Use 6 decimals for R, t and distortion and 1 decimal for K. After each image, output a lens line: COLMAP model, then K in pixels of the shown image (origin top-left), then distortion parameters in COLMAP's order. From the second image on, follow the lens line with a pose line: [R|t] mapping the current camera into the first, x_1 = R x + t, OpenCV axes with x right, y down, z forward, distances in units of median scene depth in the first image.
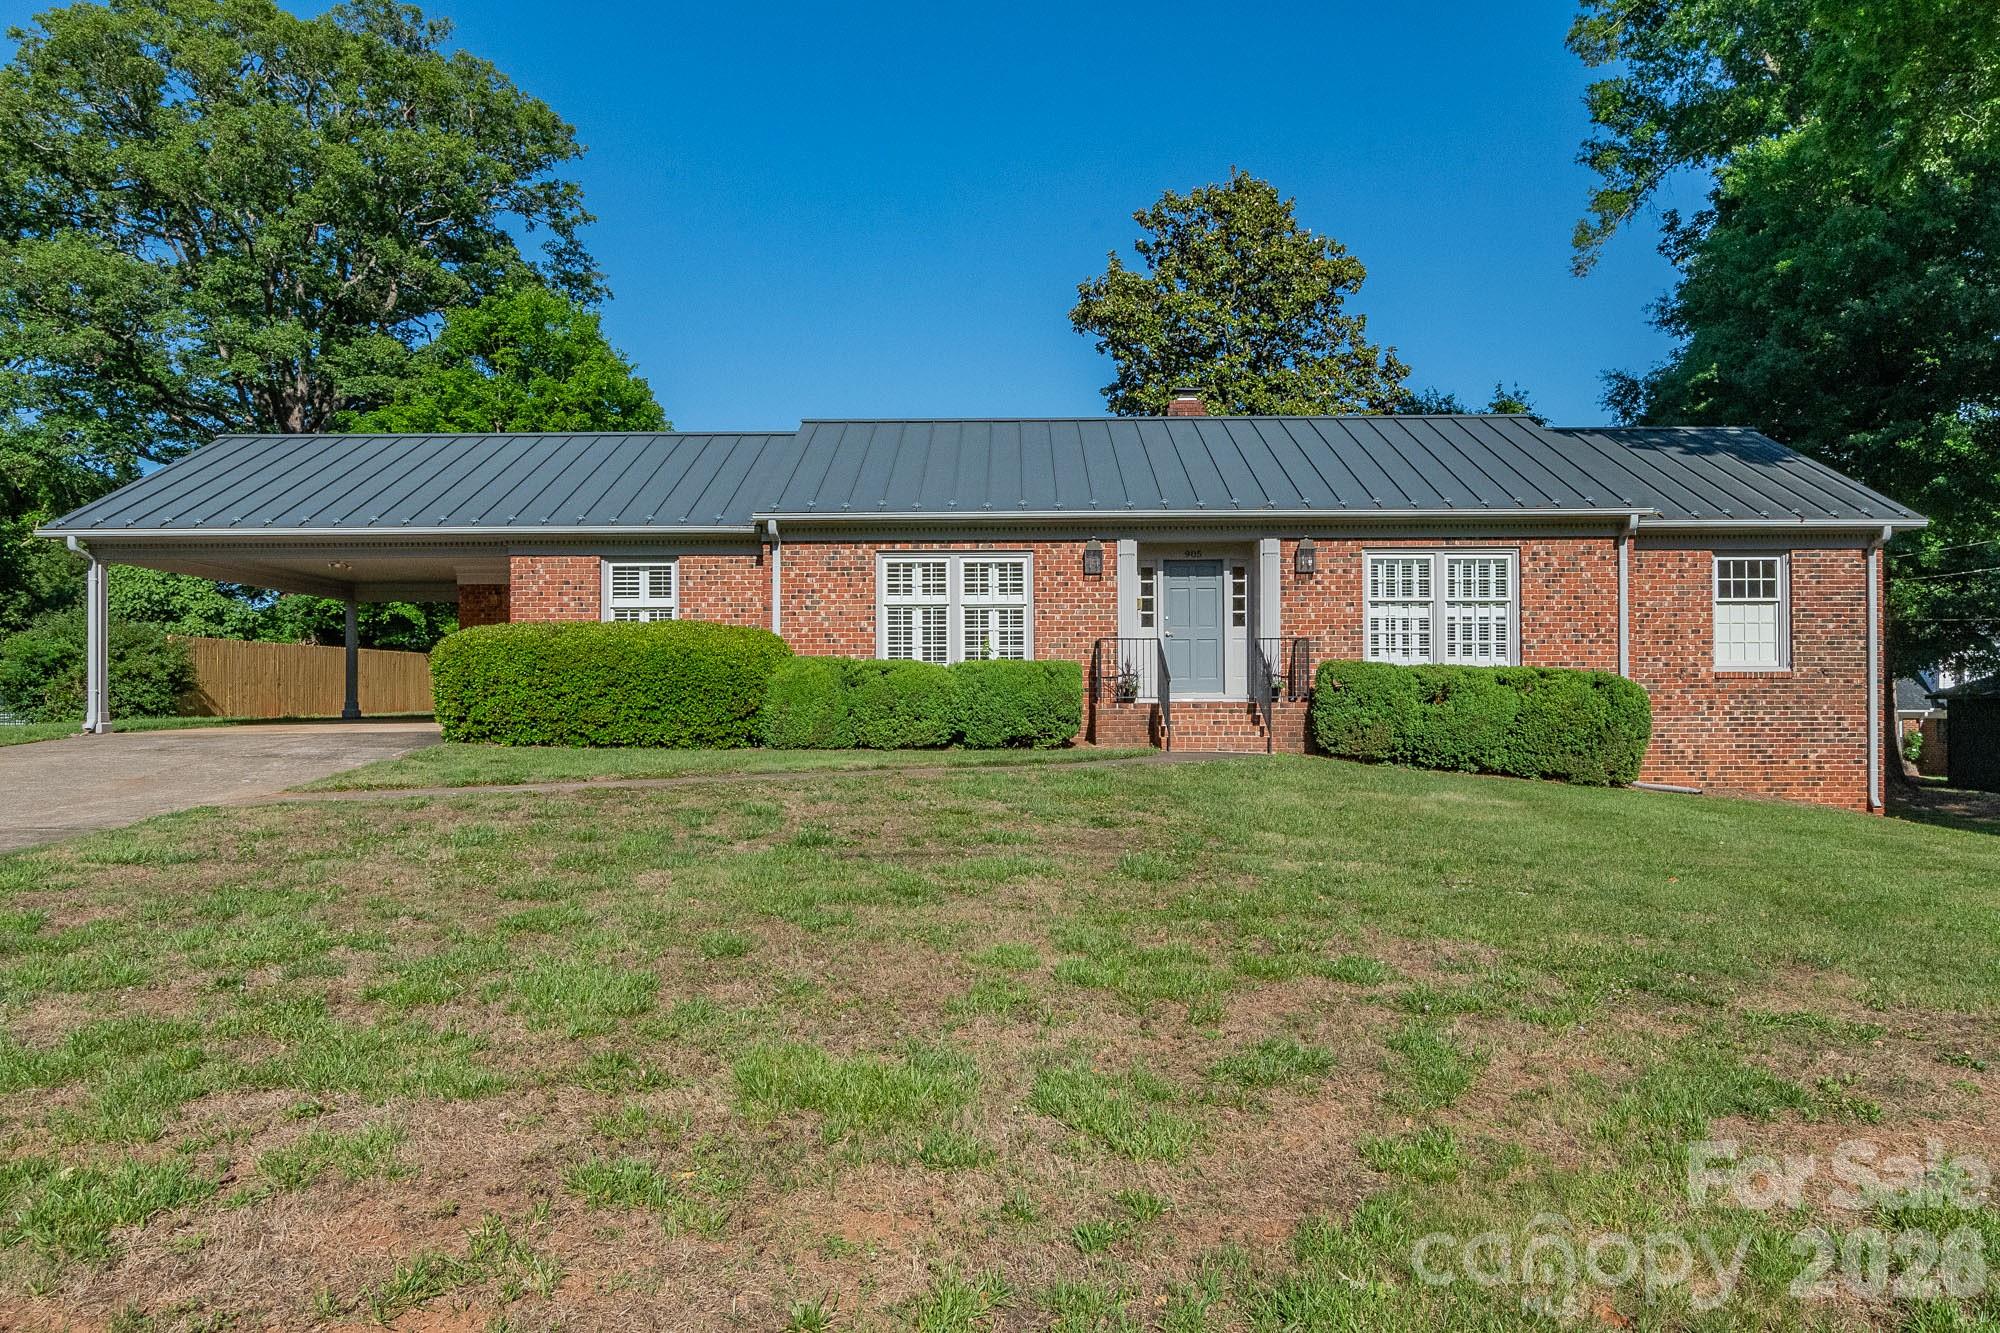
lens RADIAL K [[1407.5, 0, 1008.7], [0, 1407.5, 686.6], [0, 0, 1]] dist [-0.009973, 0.005485]
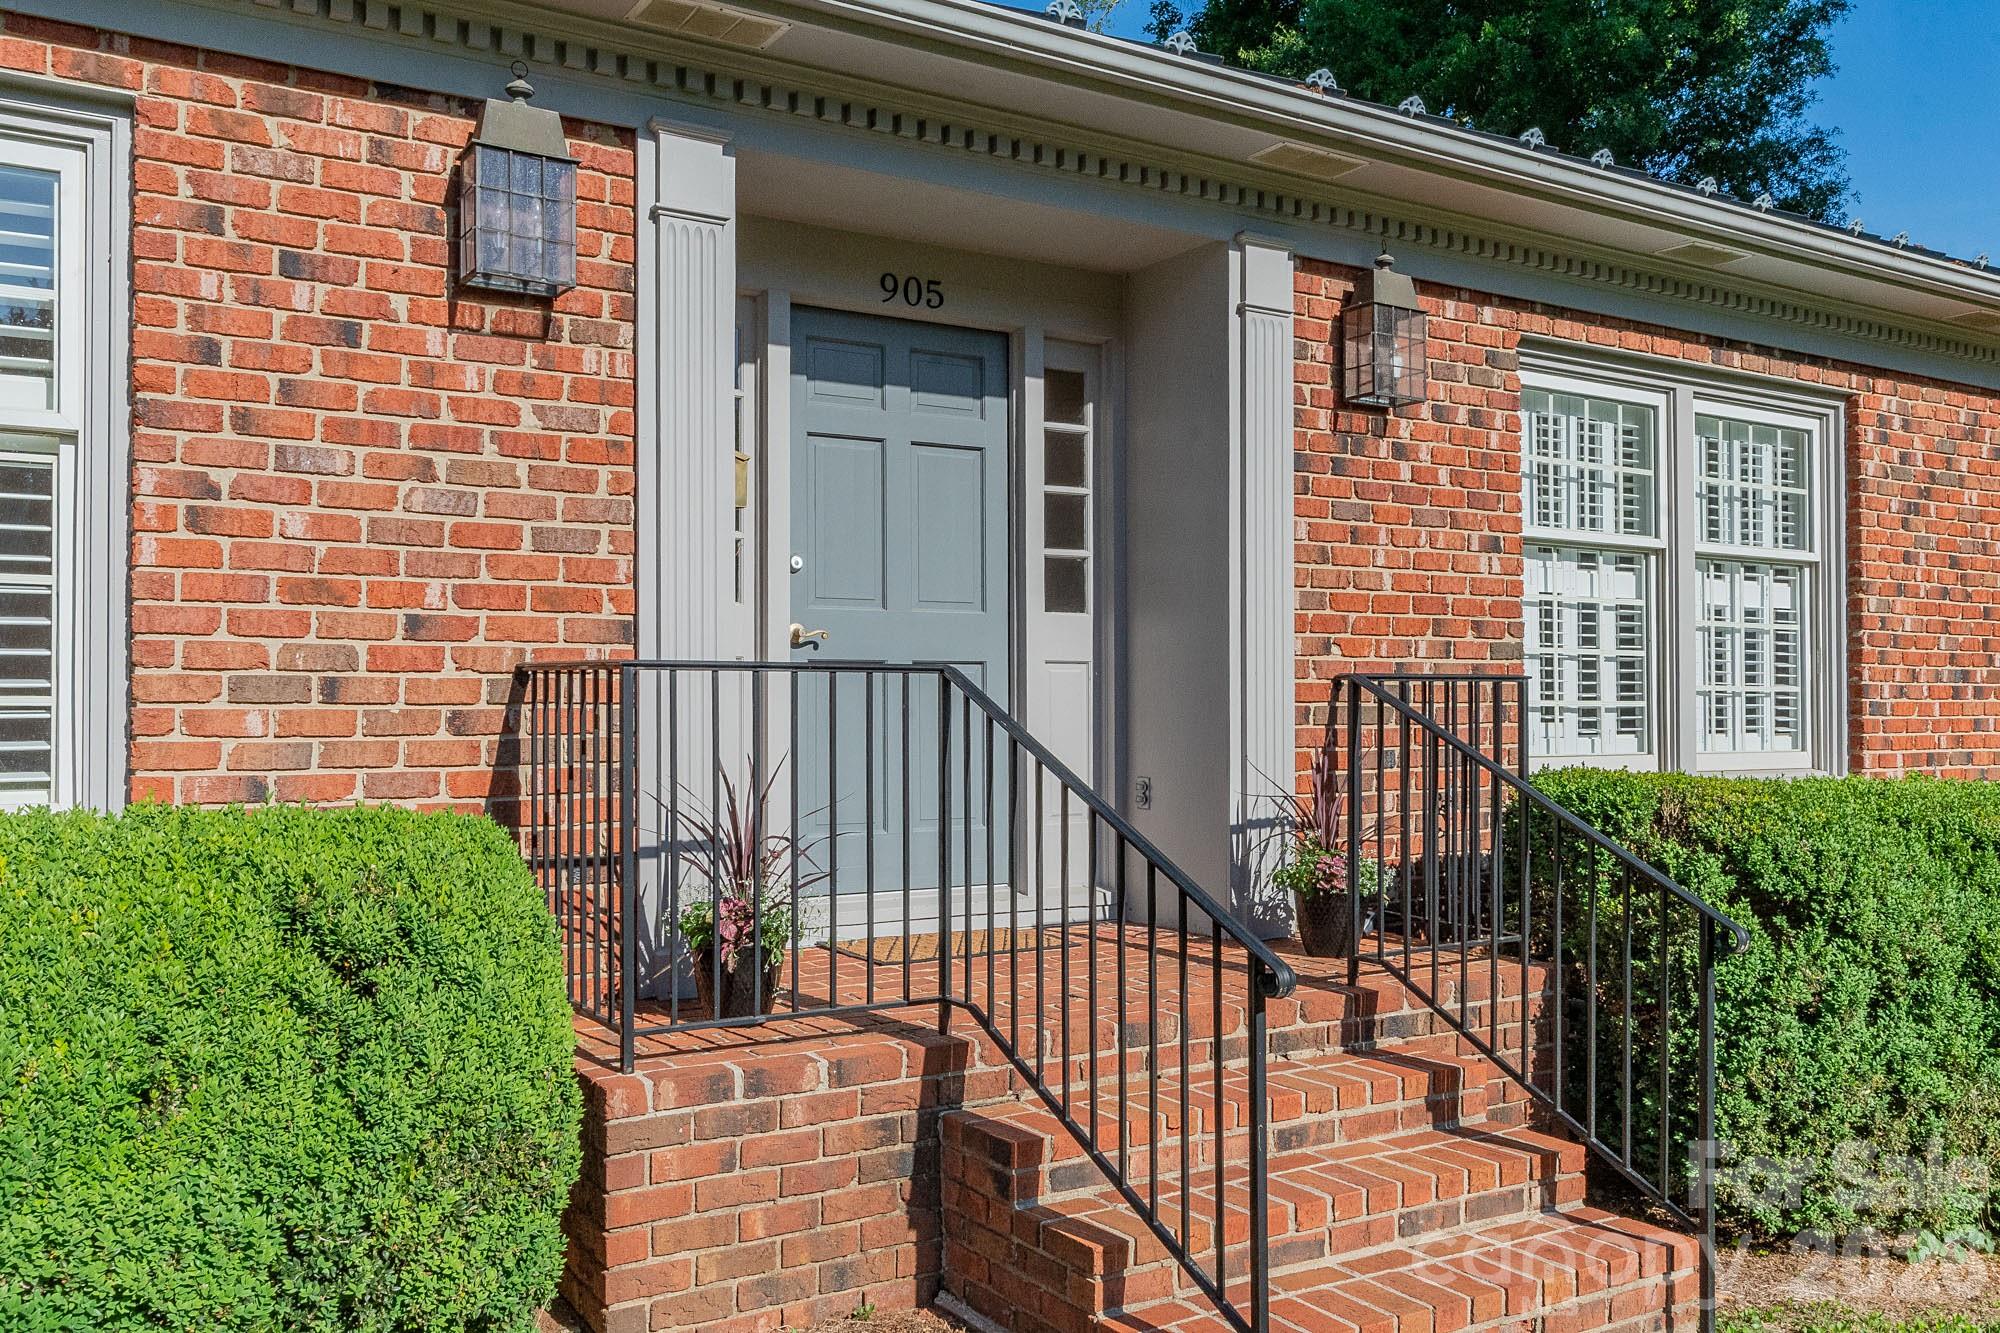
lens RADIAL K [[1625.3, 0, 1010.3], [0, 1625.3, 677.4], [0, 0, 1]] dist [-0.001954, -0.000663]
pose [[0.843833, 0.013125, 0.536446, 0.003294], [-0.012958, 0.999908, -0.004081, -0.030676], [-0.536450, -0.003508, 0.843925, 0.780783]]
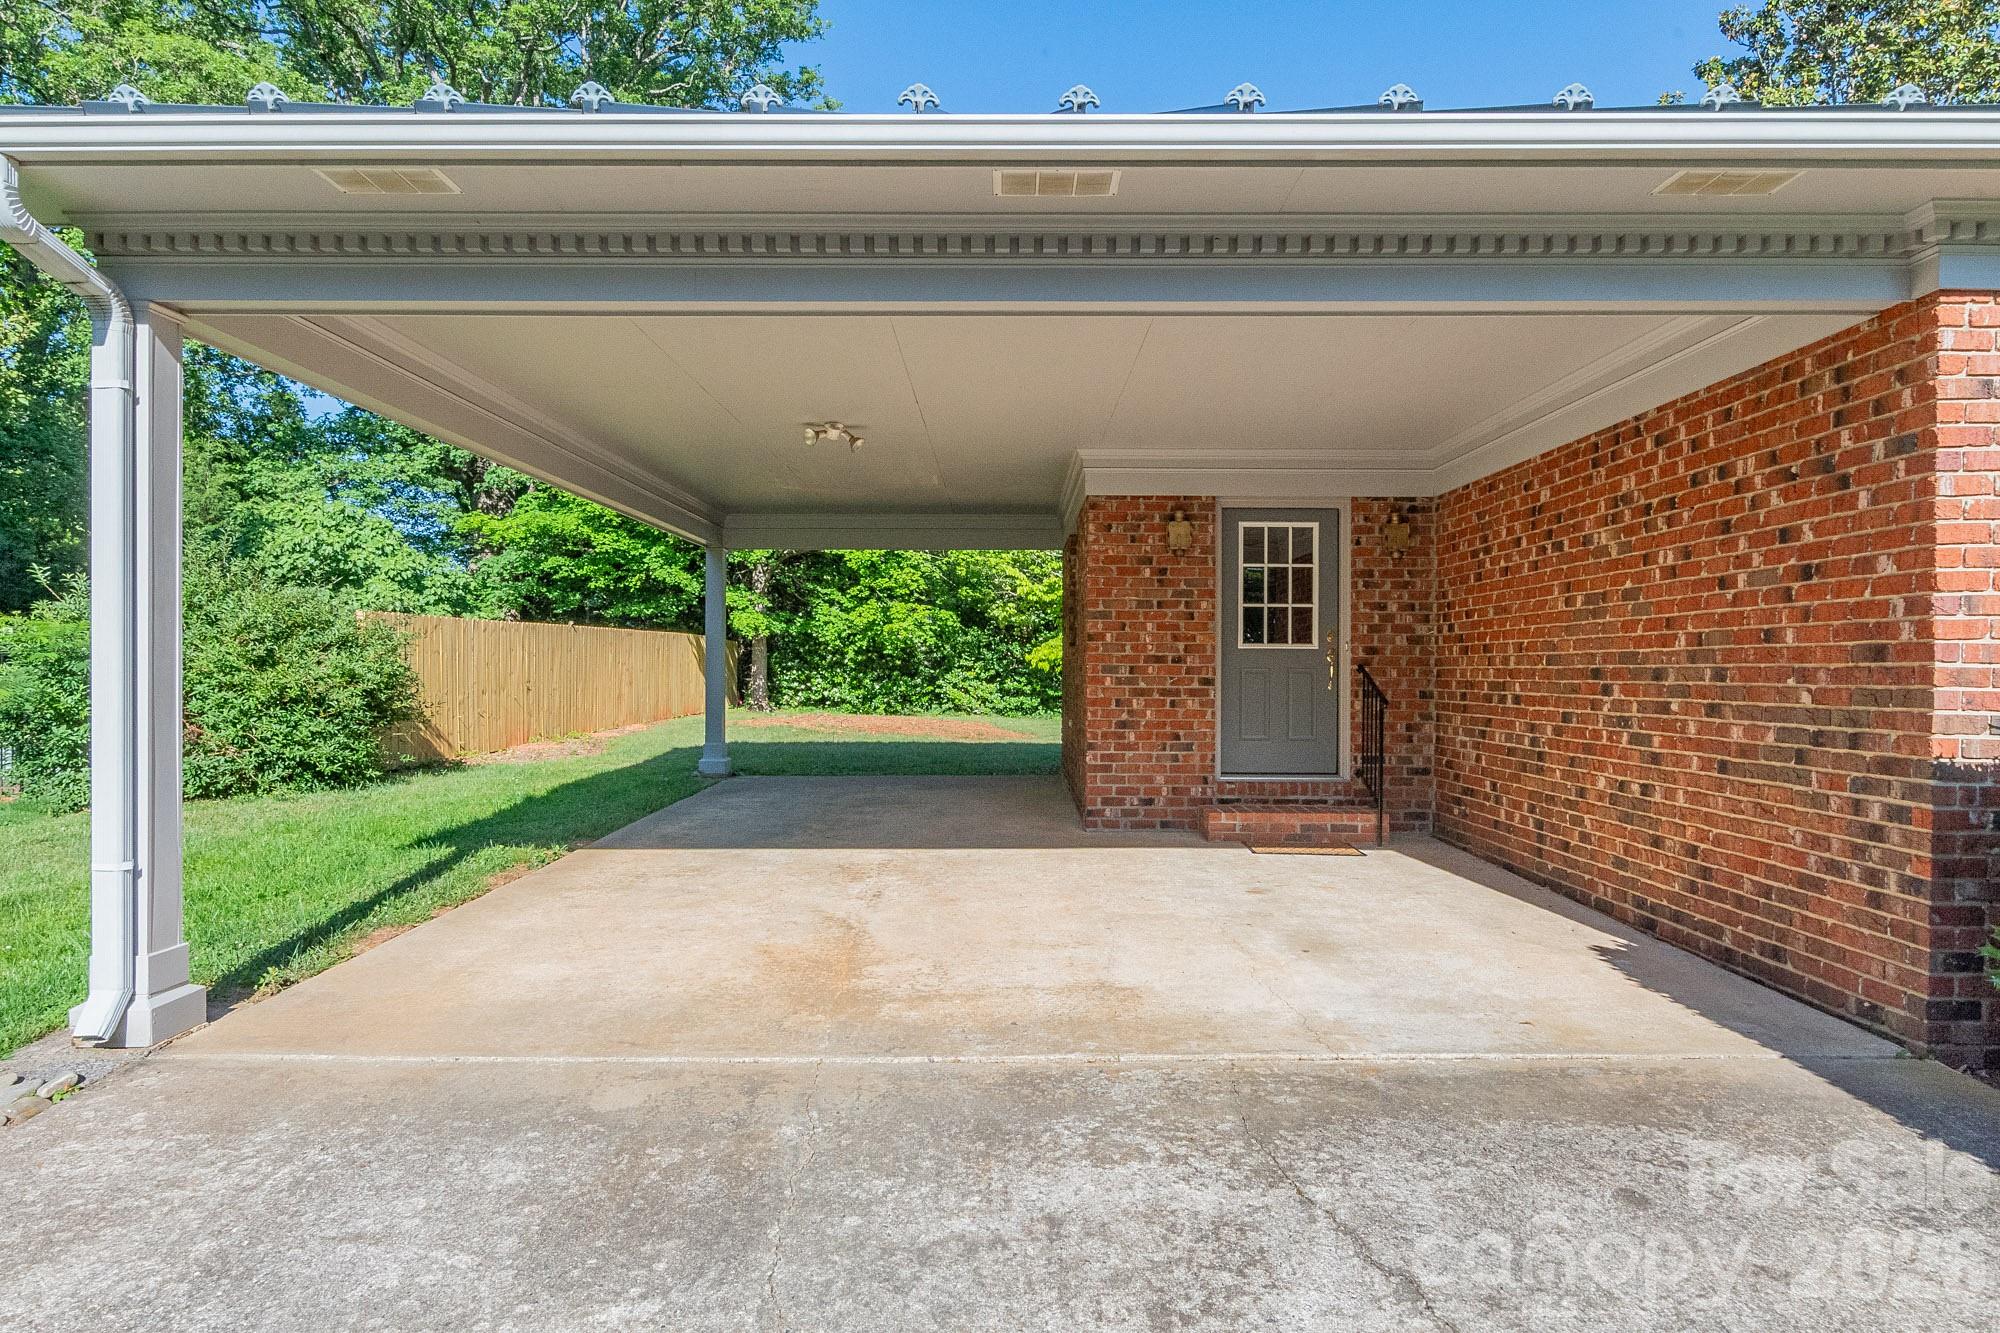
lens RADIAL K [[1139.5, 0, 997.6], [0, 1139.5, 650.8], [0, 0, 1]] dist [-0.008043, -0.000538]
pose [[0.999987, 0.004647, -0.001914, -0.511818], [-0.004642, 0.999986, 0.002380, -0.033849], [0.001925, -0.002371, 0.999995, 0.820941]]
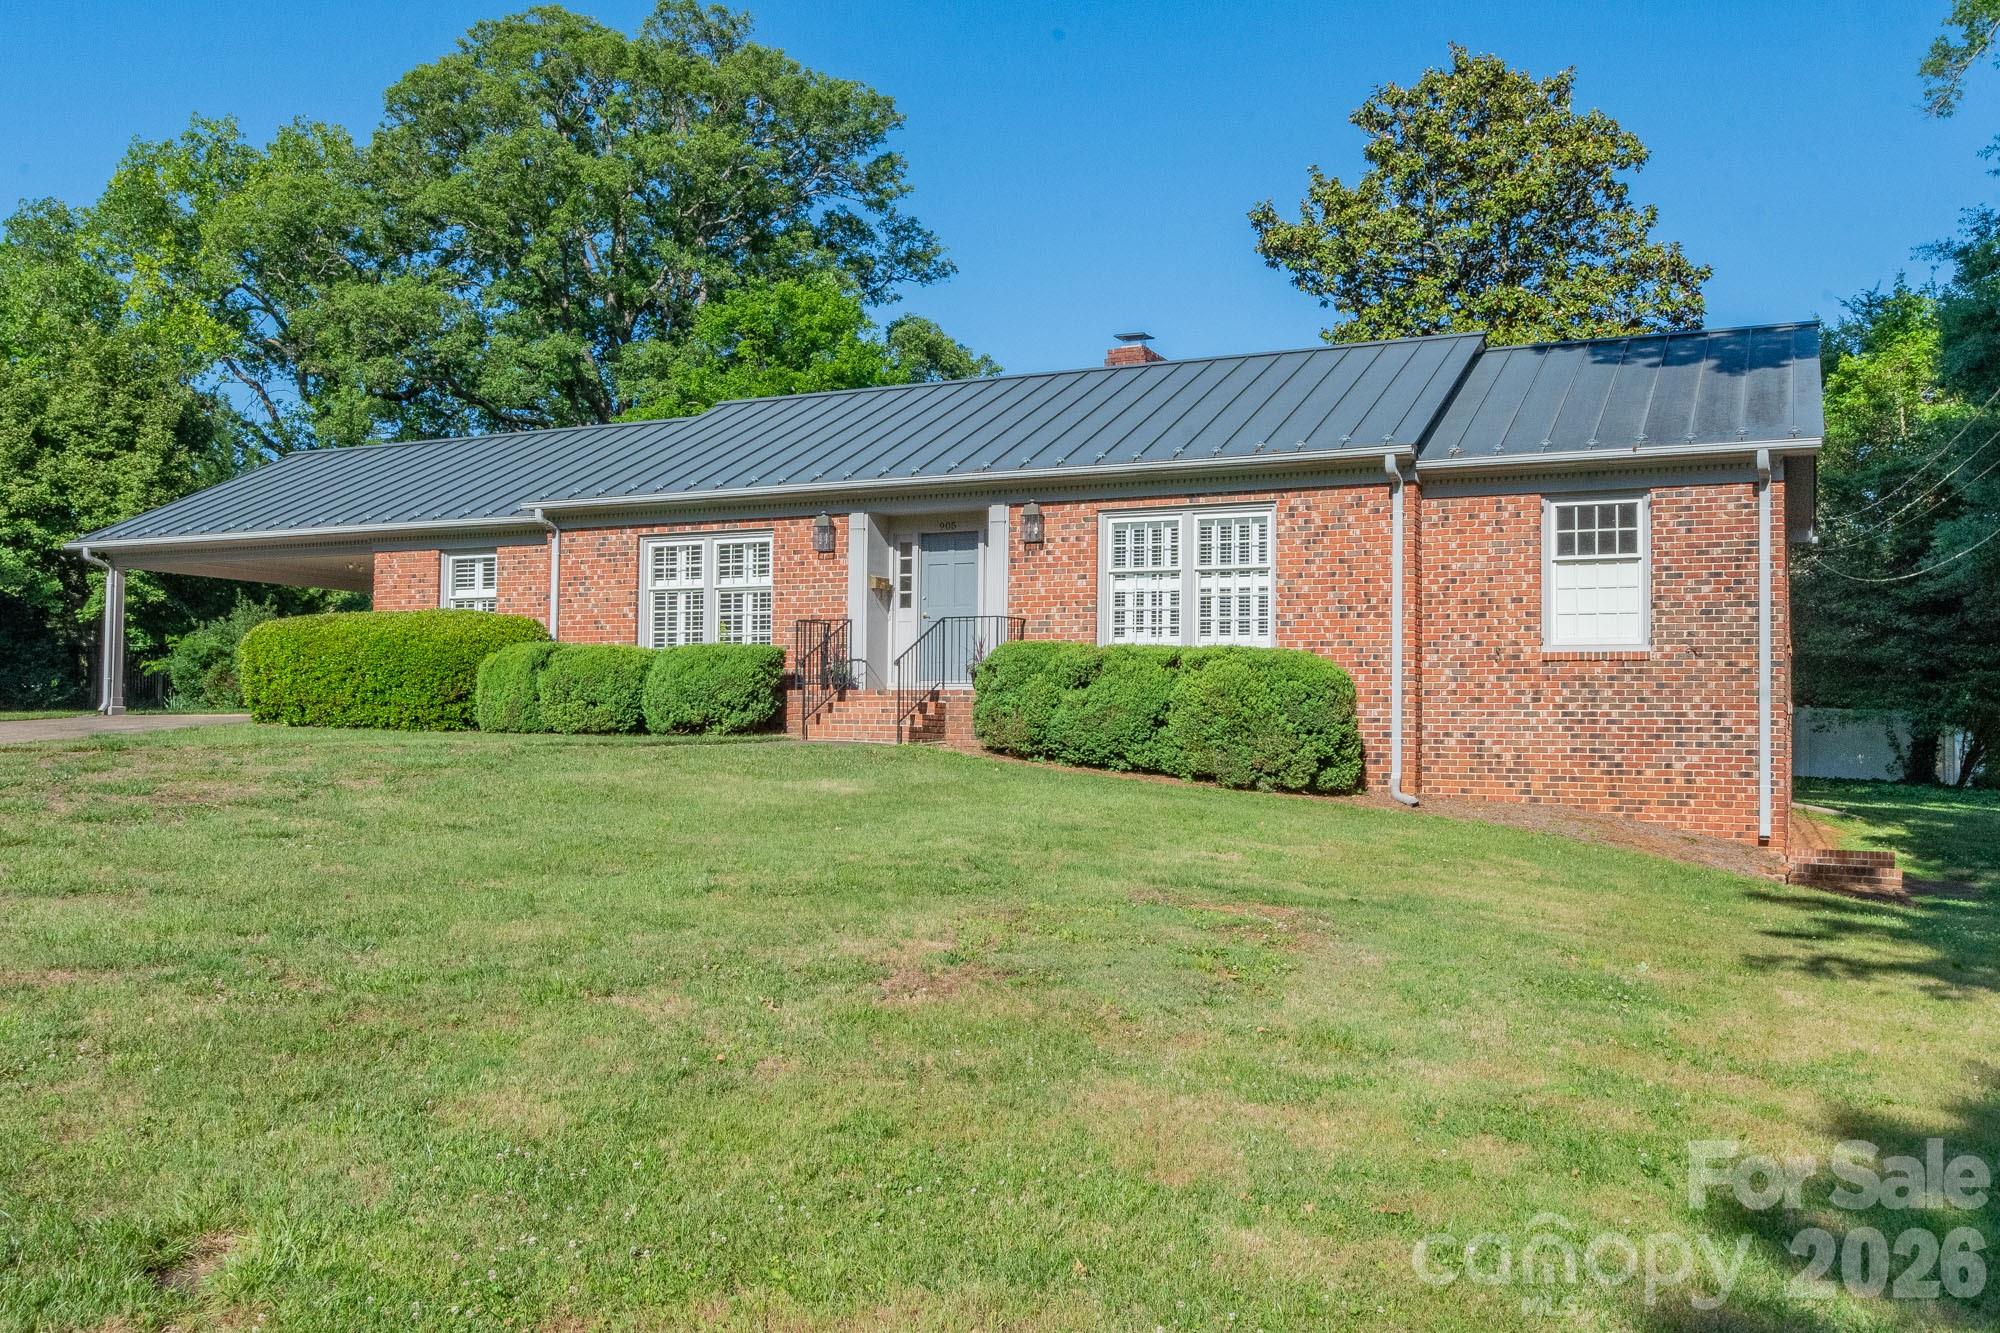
lens RADIAL K [[1671.7, 0, 998.8], [0, 1671.7, 668.6], [0, 0, 1]] dist [-0.014319, 0.013061]
pose [[0.905856, -0.003176, -0.423575, 0.622132], [-0.004831, 0.999829, -0.017829, 0.016052], [0.423559, 0.018197, 0.905686, 0.050952]]
